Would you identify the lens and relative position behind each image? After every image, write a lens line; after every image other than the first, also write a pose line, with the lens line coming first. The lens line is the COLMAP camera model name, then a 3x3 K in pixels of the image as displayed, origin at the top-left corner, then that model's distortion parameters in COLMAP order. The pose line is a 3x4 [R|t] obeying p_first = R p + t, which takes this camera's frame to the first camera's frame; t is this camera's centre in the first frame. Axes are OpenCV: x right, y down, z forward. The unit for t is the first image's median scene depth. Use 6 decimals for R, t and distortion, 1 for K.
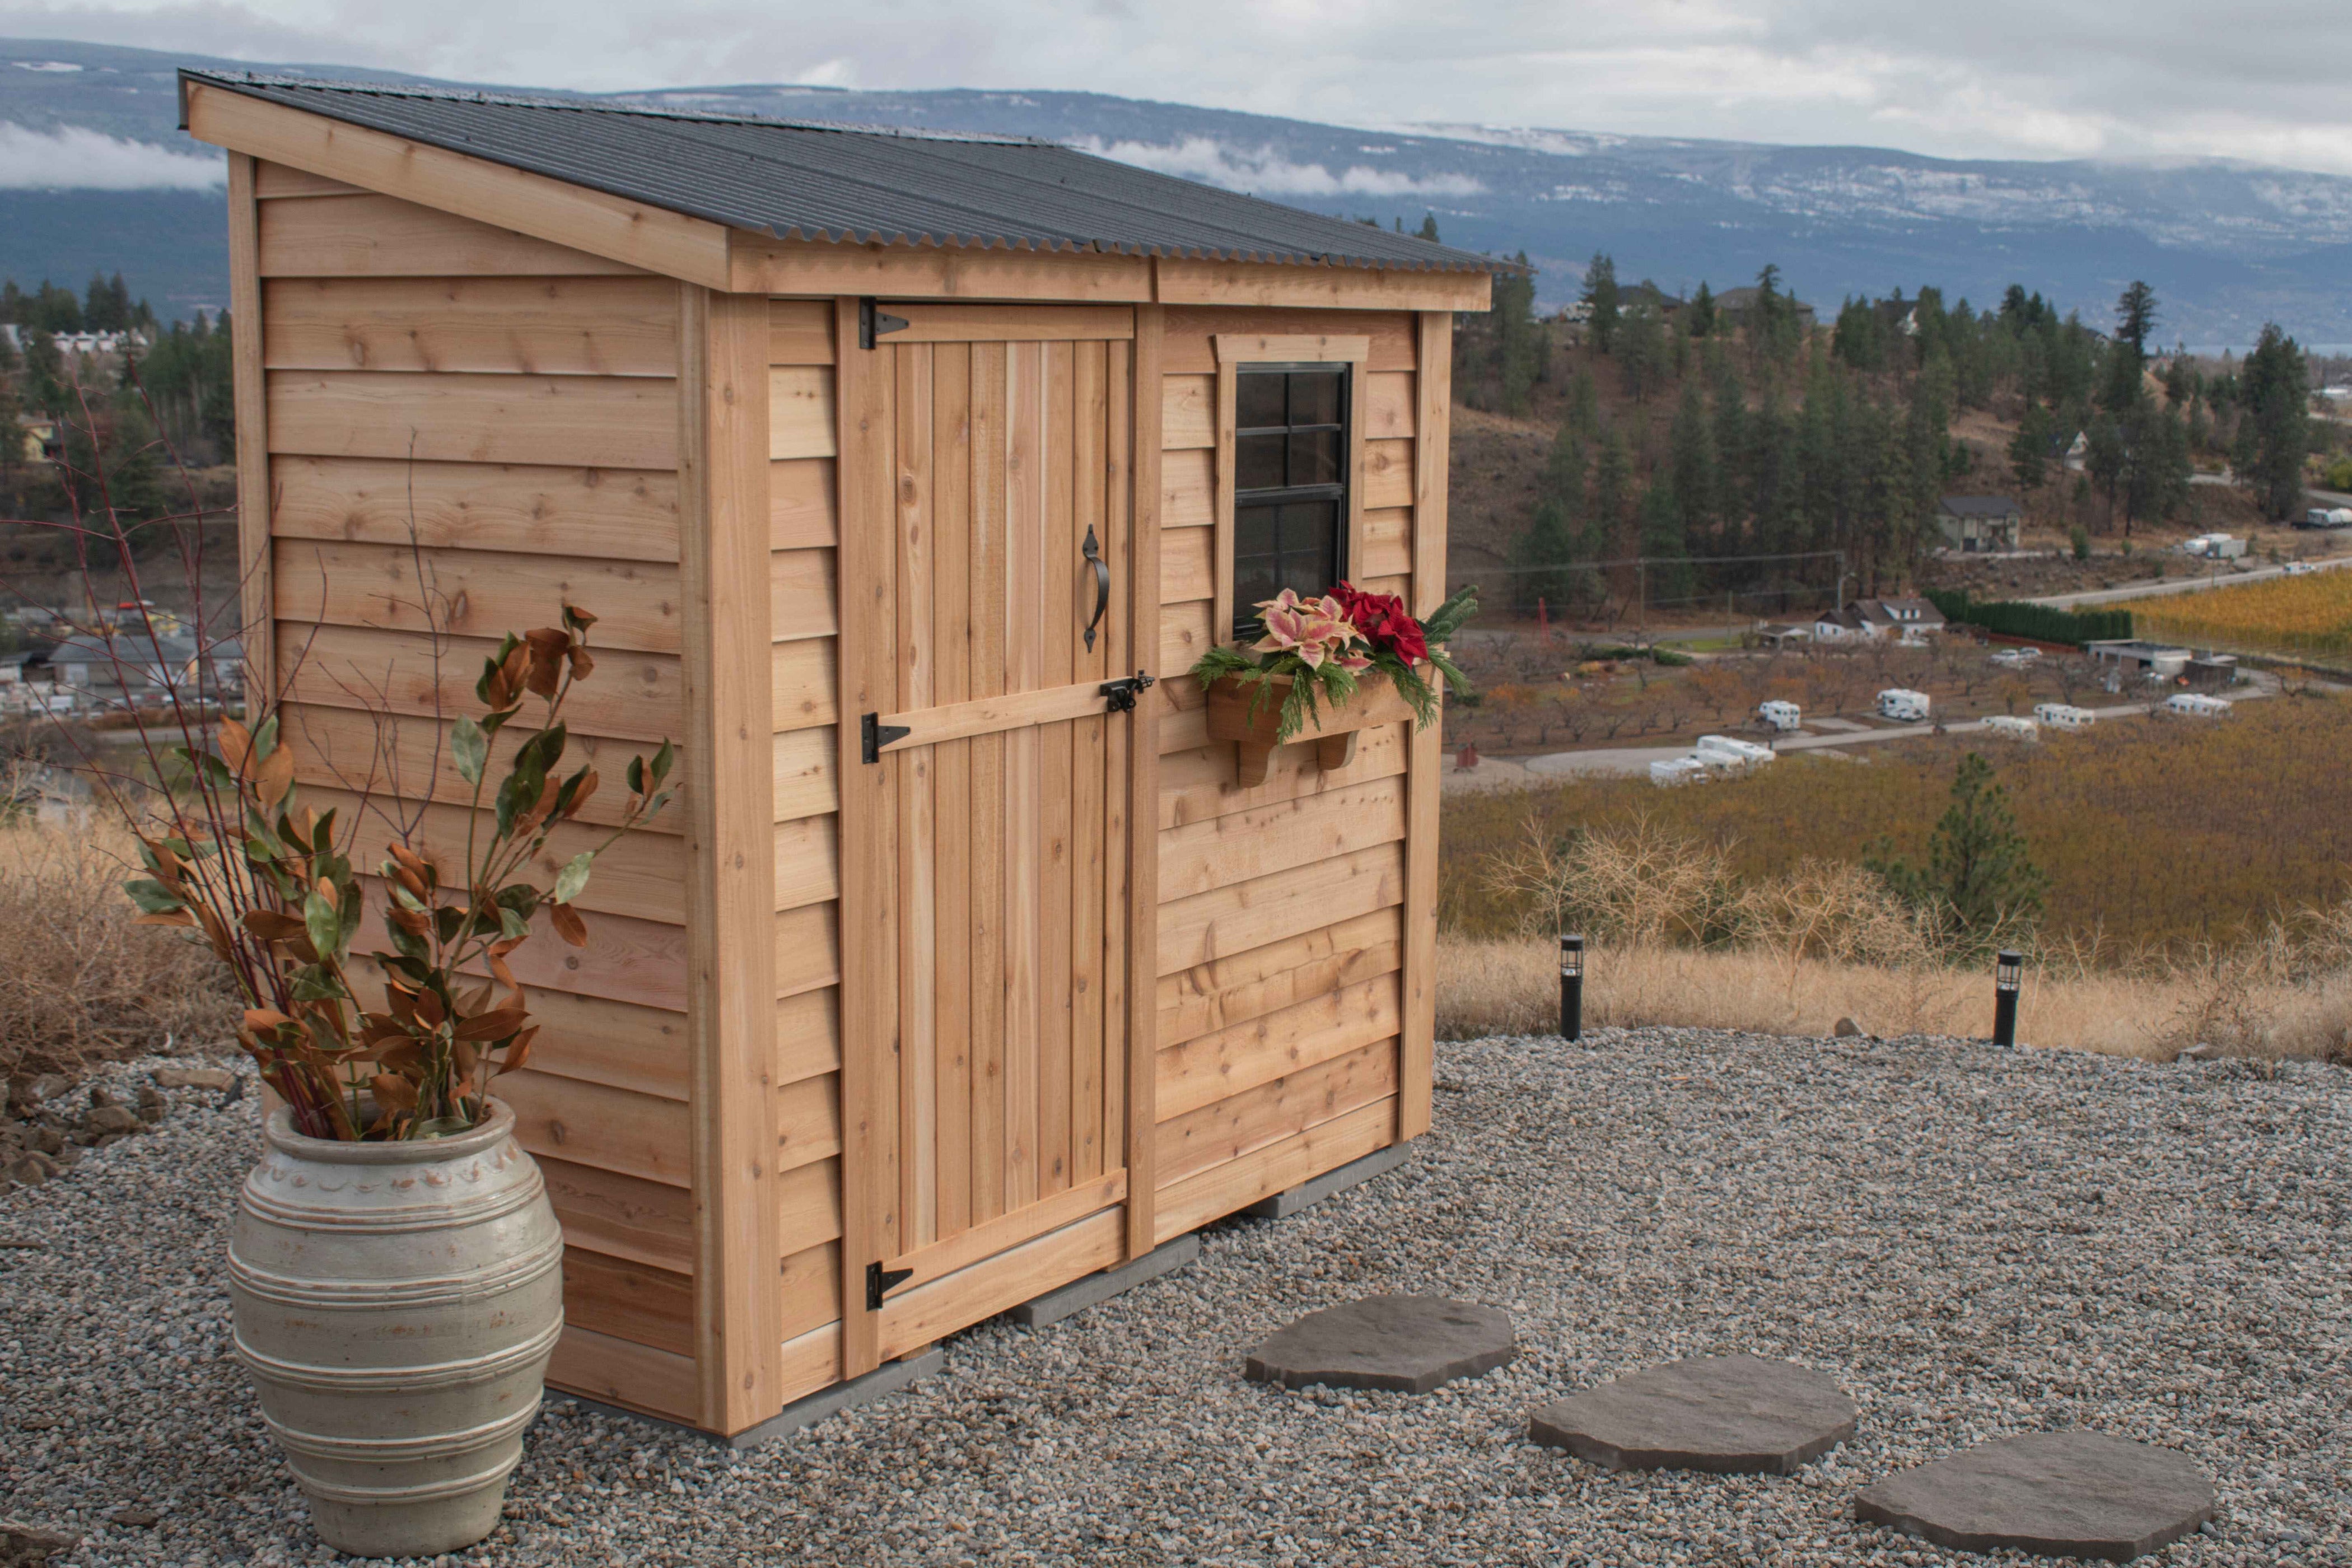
lens RADIAL K [[2994.1, 0, 1176.0], [0, 2994.1, 784.0], [0, 0, 1]] dist [-0.041541, -0.015981]
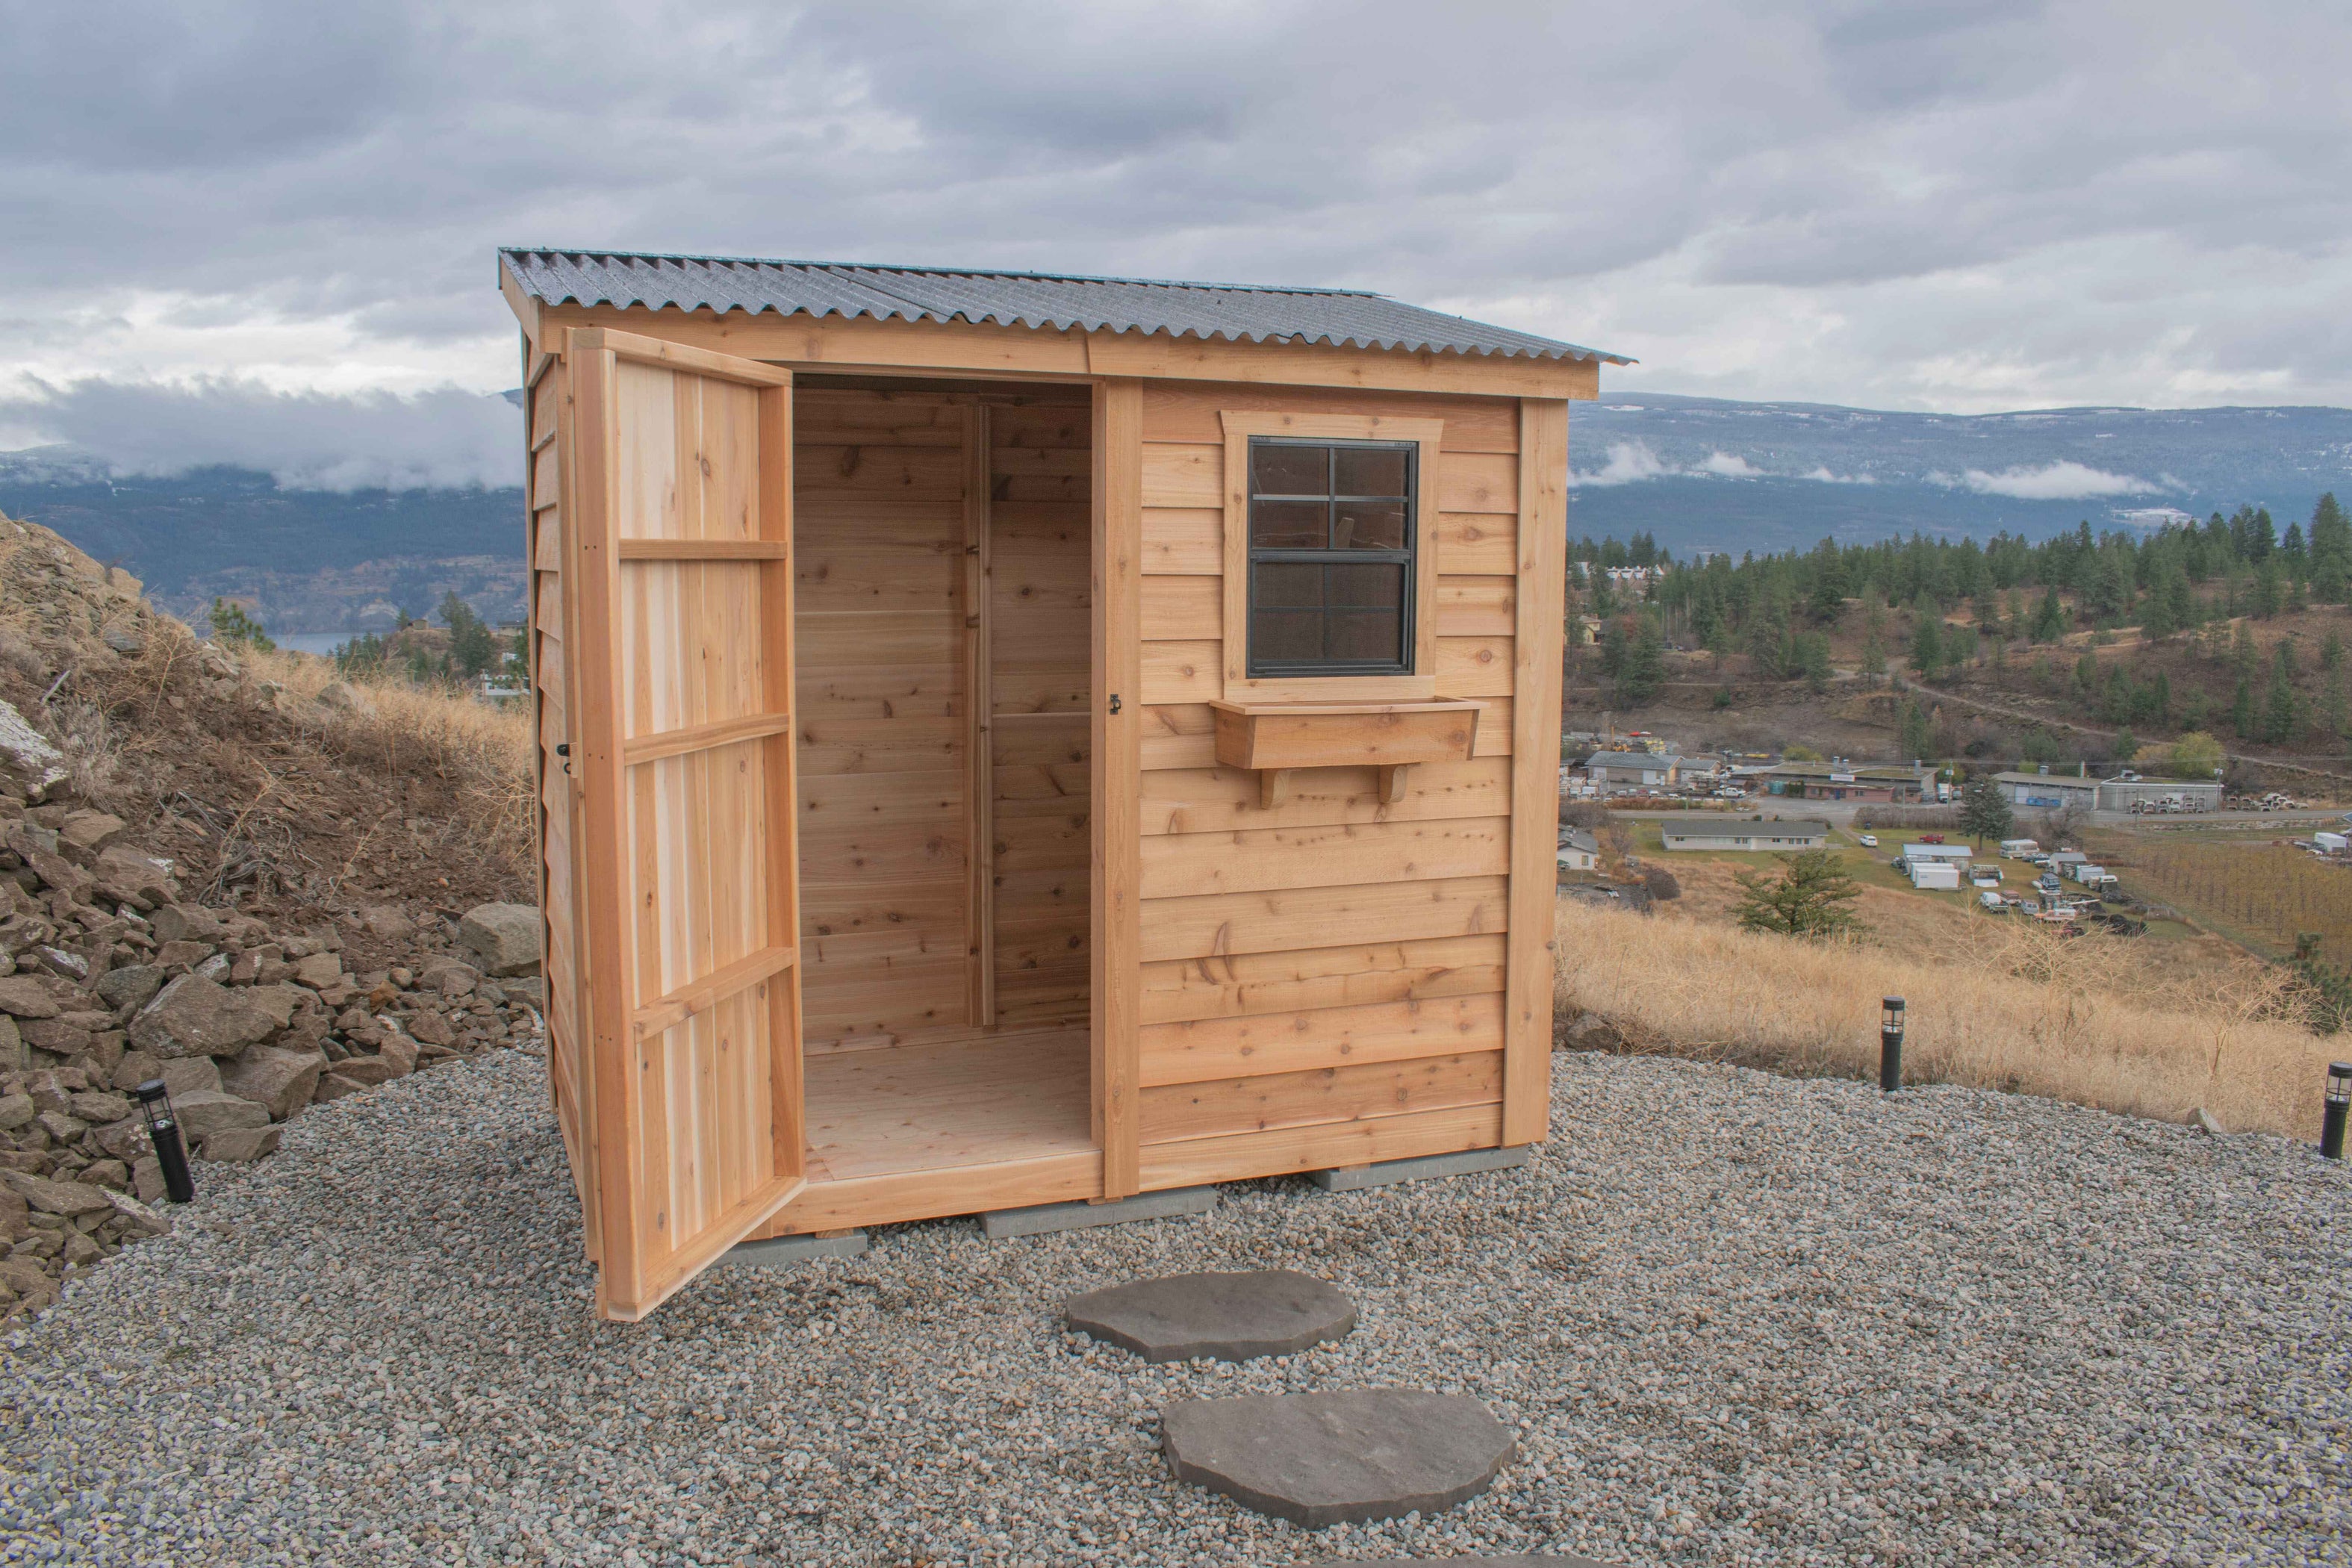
lens RADIAL K [[1892.4, 0, 1176.0], [0, 1892.4, 784.0], [0, 0, 1]] dist [-0.090611, 0.003735]
pose [[0.833080, 0.062752, -0.549582, 0.413438], [-0.082736, 0.996504, -0.011633, 0.003445], [0.546931, 0.055162, 0.835359, 0.396847]]
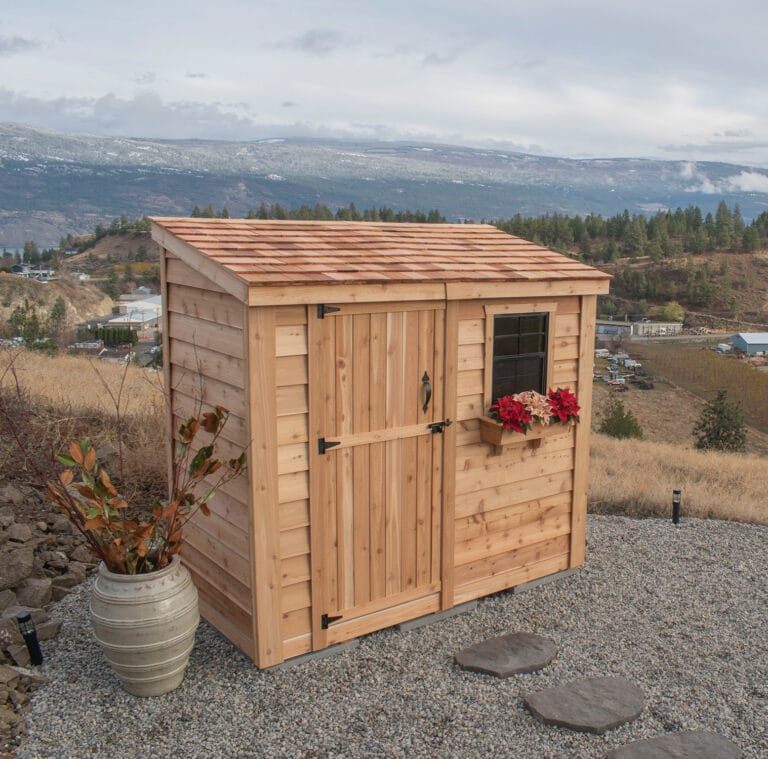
lens RADIAL K [[888.0, 0, 550.4], [0, 888.0, 381.0], [0, 0, 1]] dist [-0.095112, 0.014674]
pose [[0.976649, 0.064313, -0.204987, 0.264366], [-0.060780, 0.997875, 0.023492, -0.101823], [0.206062, -0.010484, 0.978483, 0.158794]]
